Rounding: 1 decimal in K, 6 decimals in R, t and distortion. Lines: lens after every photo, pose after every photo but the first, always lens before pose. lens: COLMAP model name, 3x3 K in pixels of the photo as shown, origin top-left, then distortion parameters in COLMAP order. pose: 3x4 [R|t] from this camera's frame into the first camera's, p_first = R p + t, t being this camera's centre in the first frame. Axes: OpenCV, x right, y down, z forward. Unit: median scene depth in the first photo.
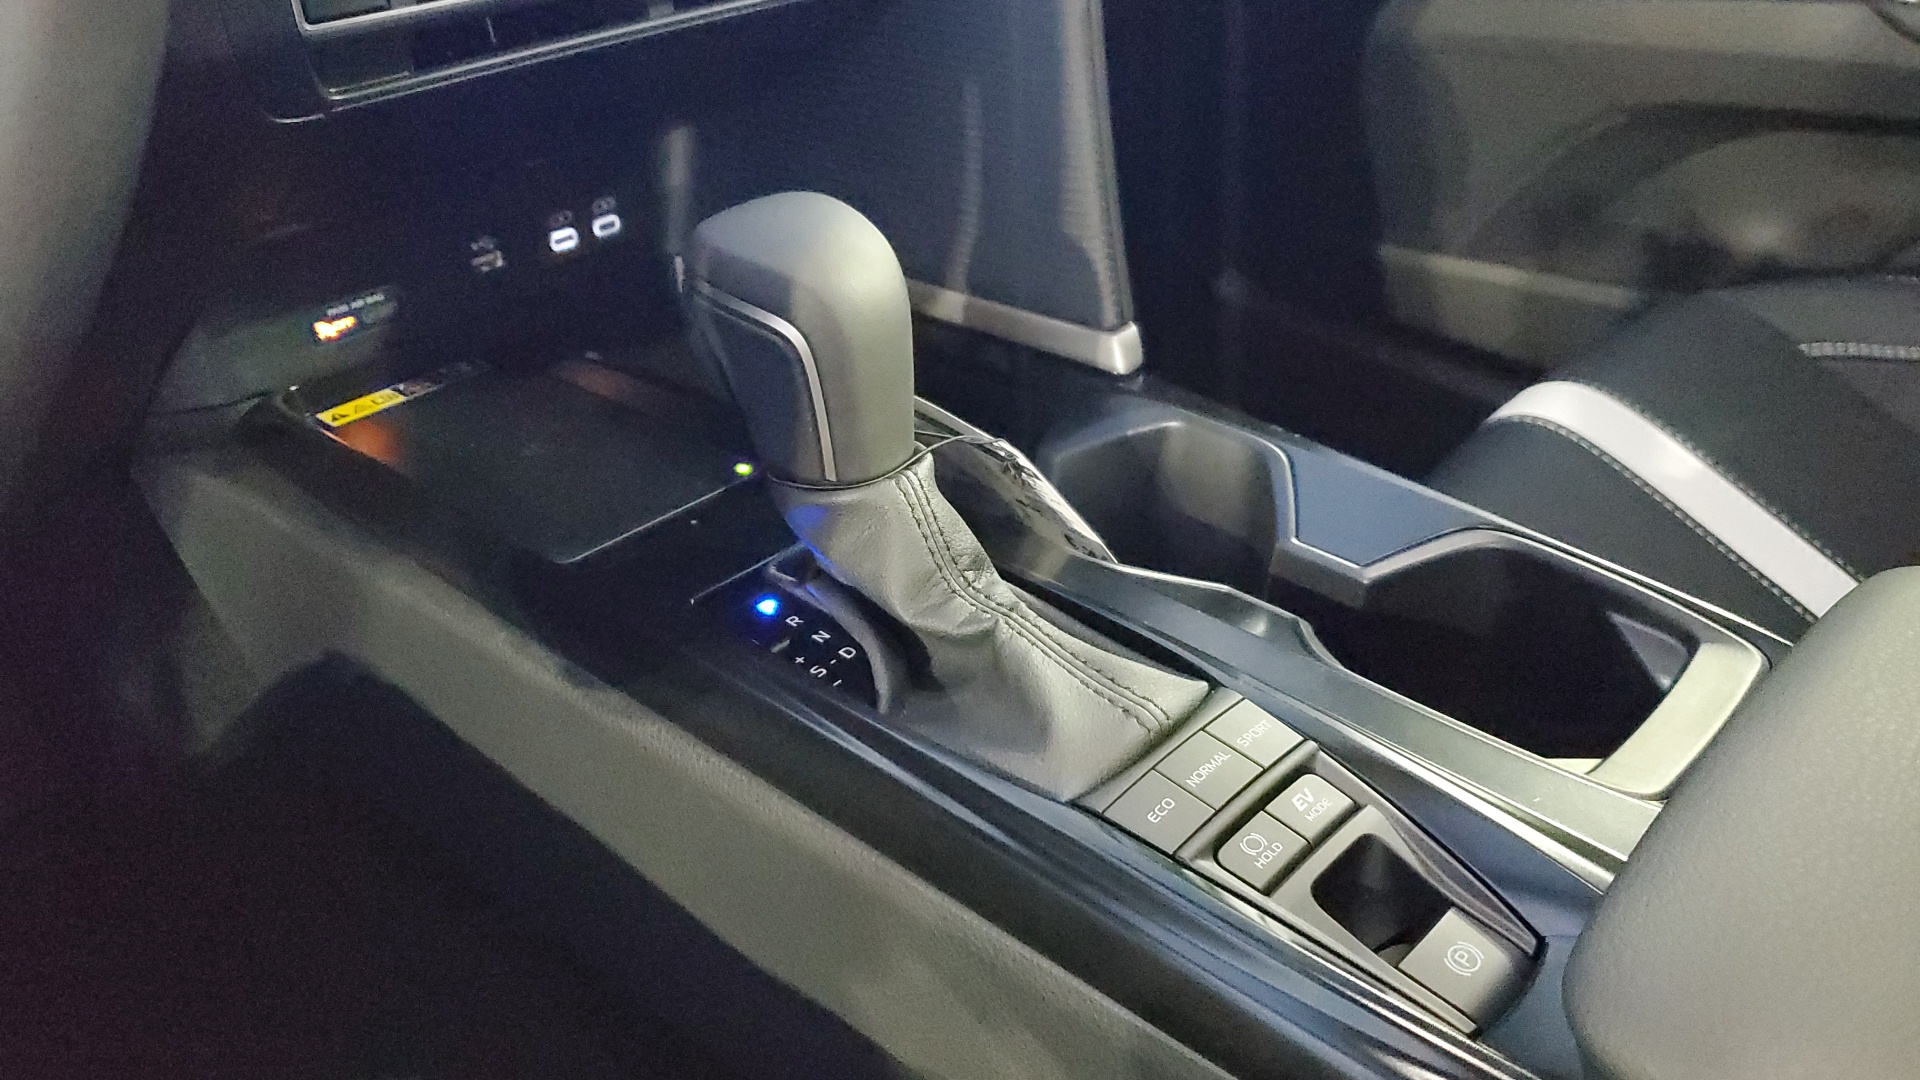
lens RADIAL K [[1510.4, 0, 954.4], [0, 1510.4, 556.7], [0, 0, 1]] dist [0.061404, -0.082277]
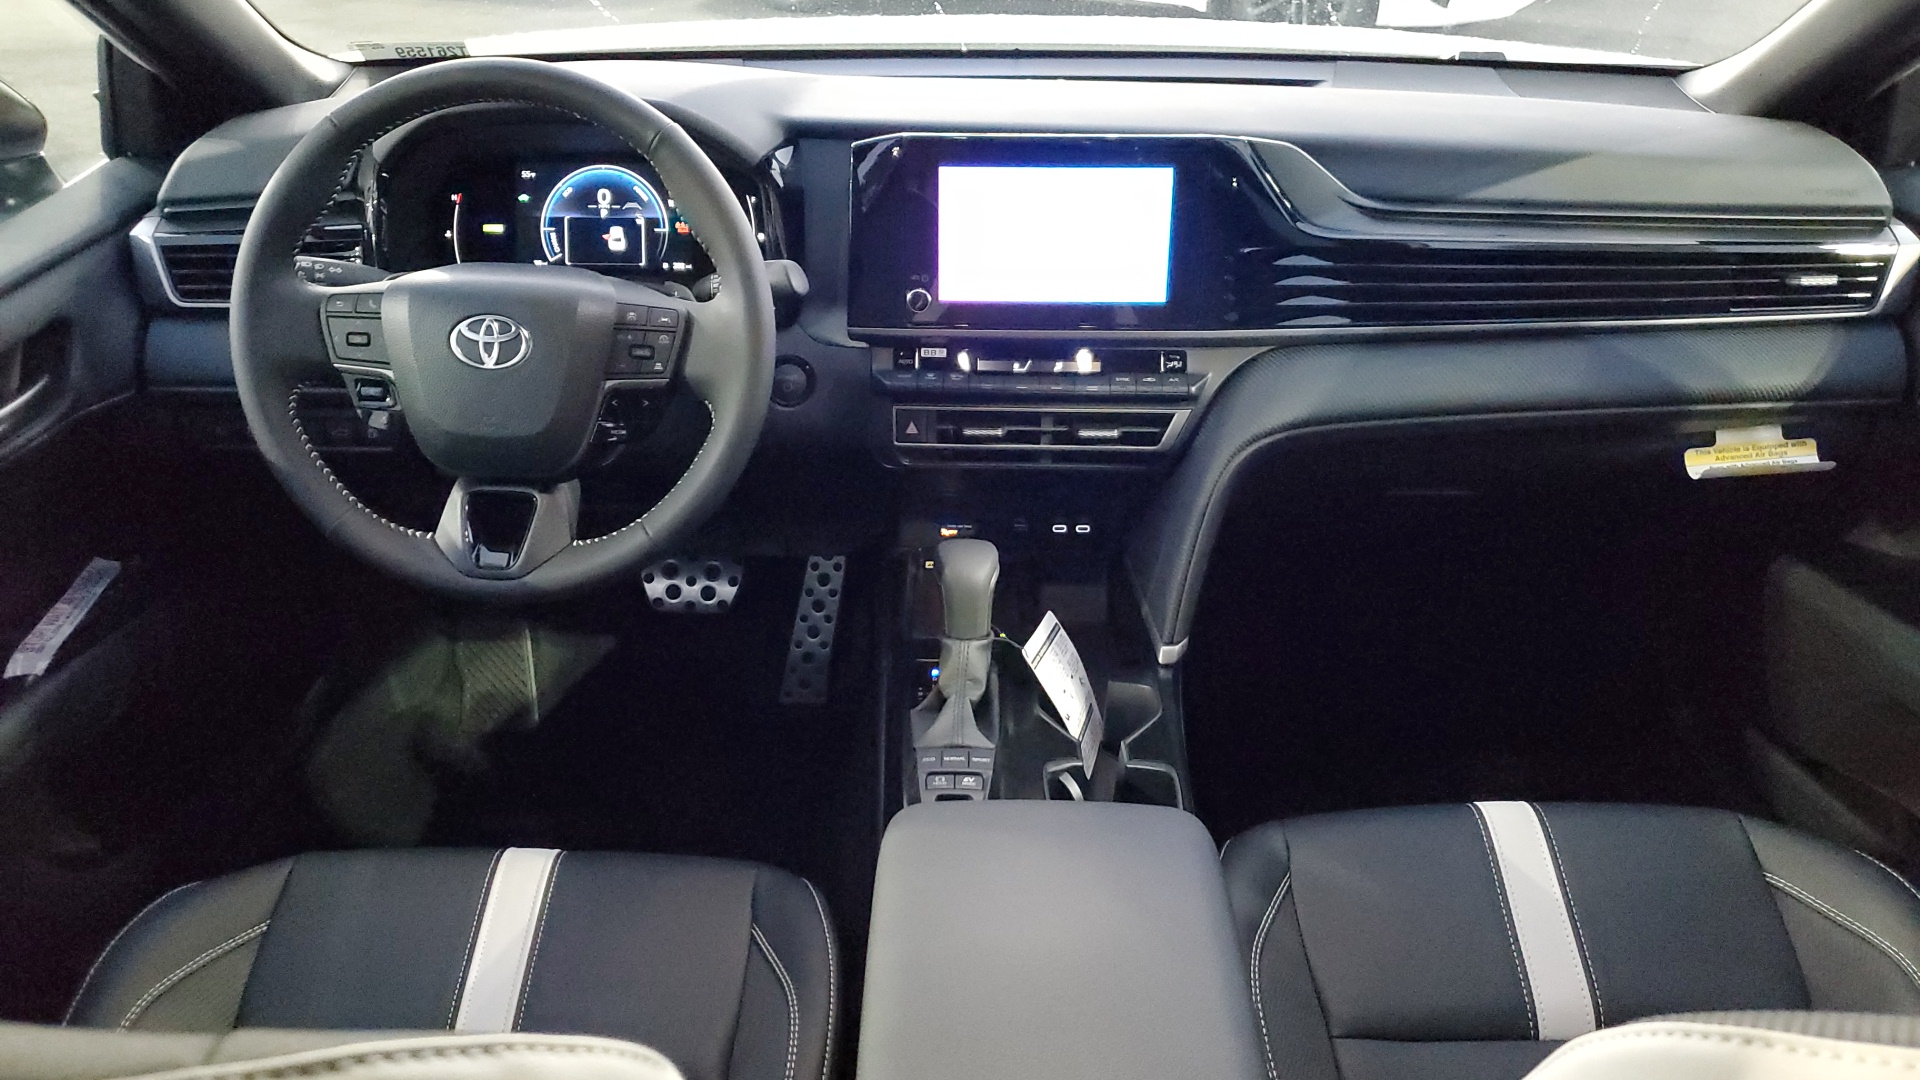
lens RADIAL K [[1510.4, 0, 962.9], [0, 1510.4, 567.3], [0, 0, 1]] dist [0.061404, -0.082277]
pose [[0.675048, 0.334831, -0.657418, 1.335921], [-0.412933, 0.909908, 0.039420, -0.221701], [0.611389, 0.244860, 0.752494, -0.878960]]
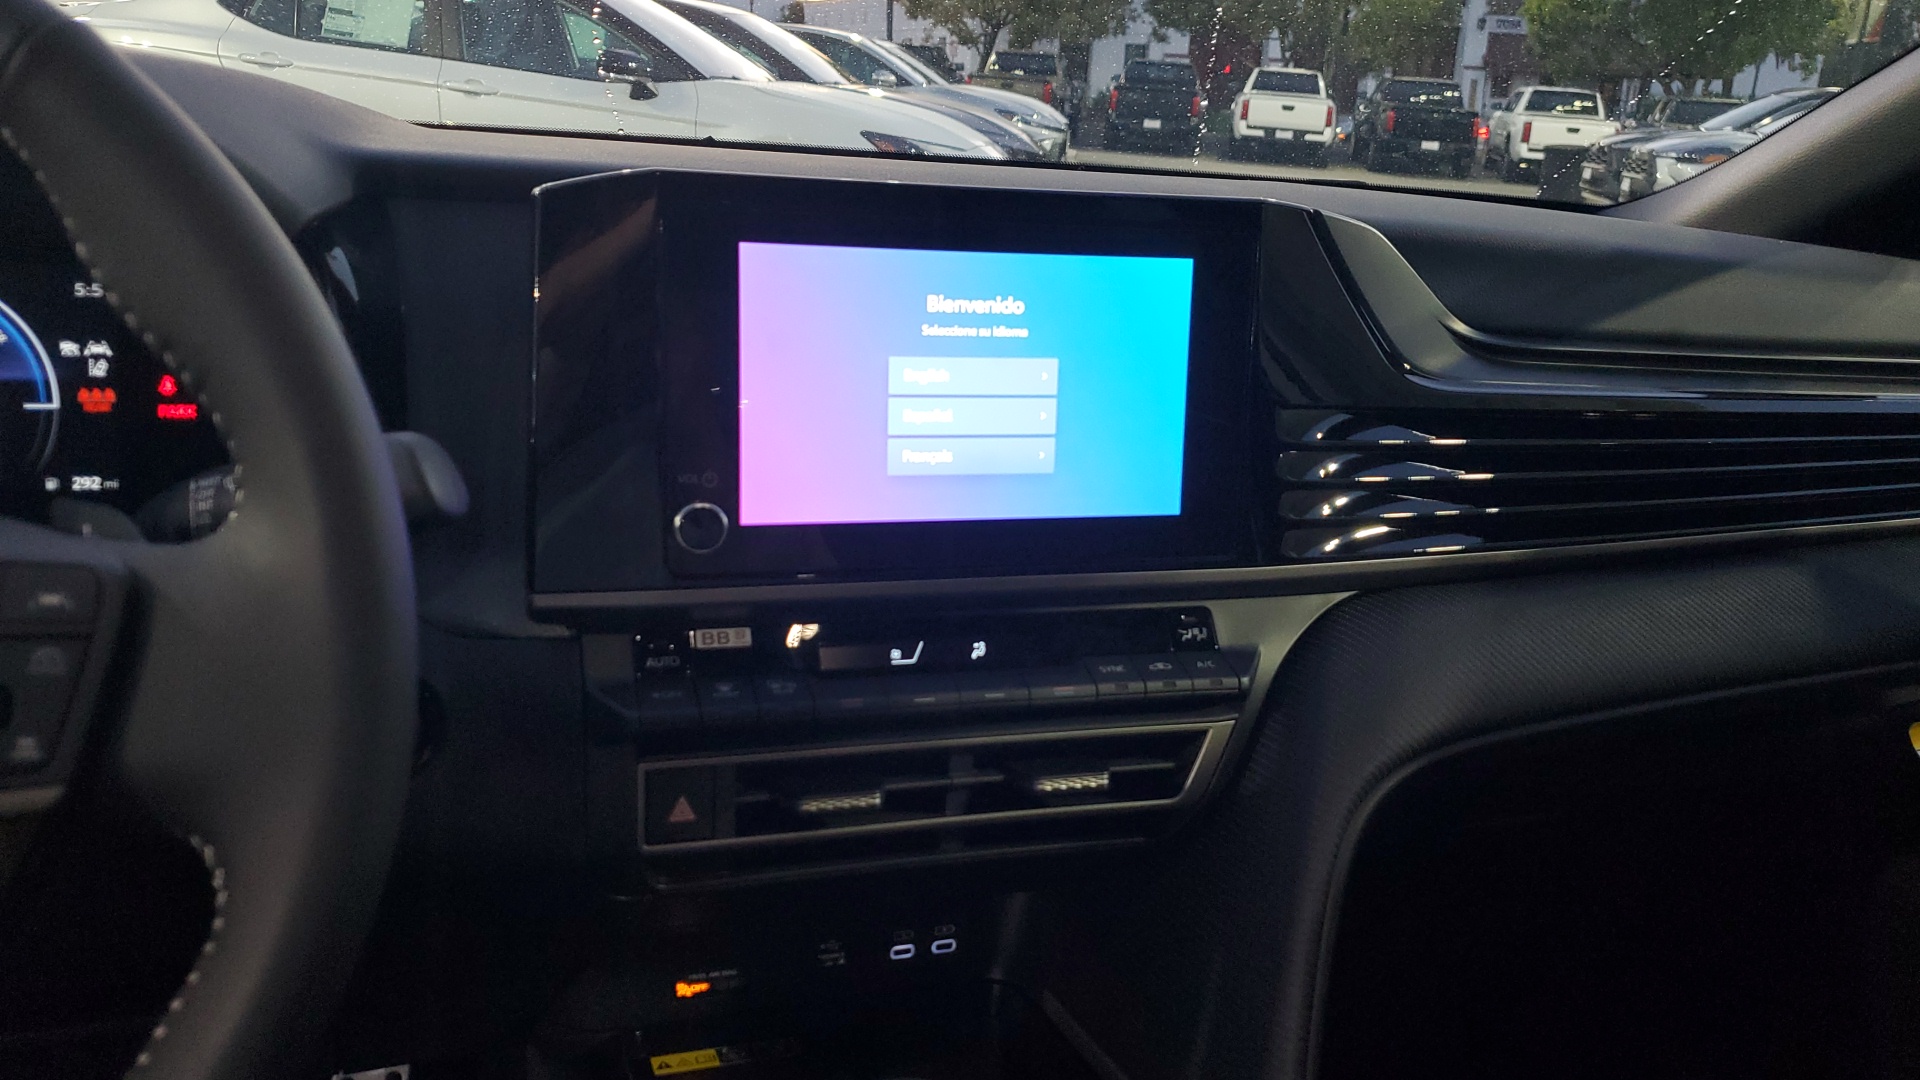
lens RADIAL K [[1510.4, 0, 953.9], [0, 1510.4, 520.8], [0, 0, 1]] dist [0.061404, -0.082277]
pose [[0.883686, 0.170113, -0.436074, 0.278361], [-0.307936, 0.912913, -0.267892, -0.251276], [0.352525, 0.371015, 0.859112, -0.141670]]
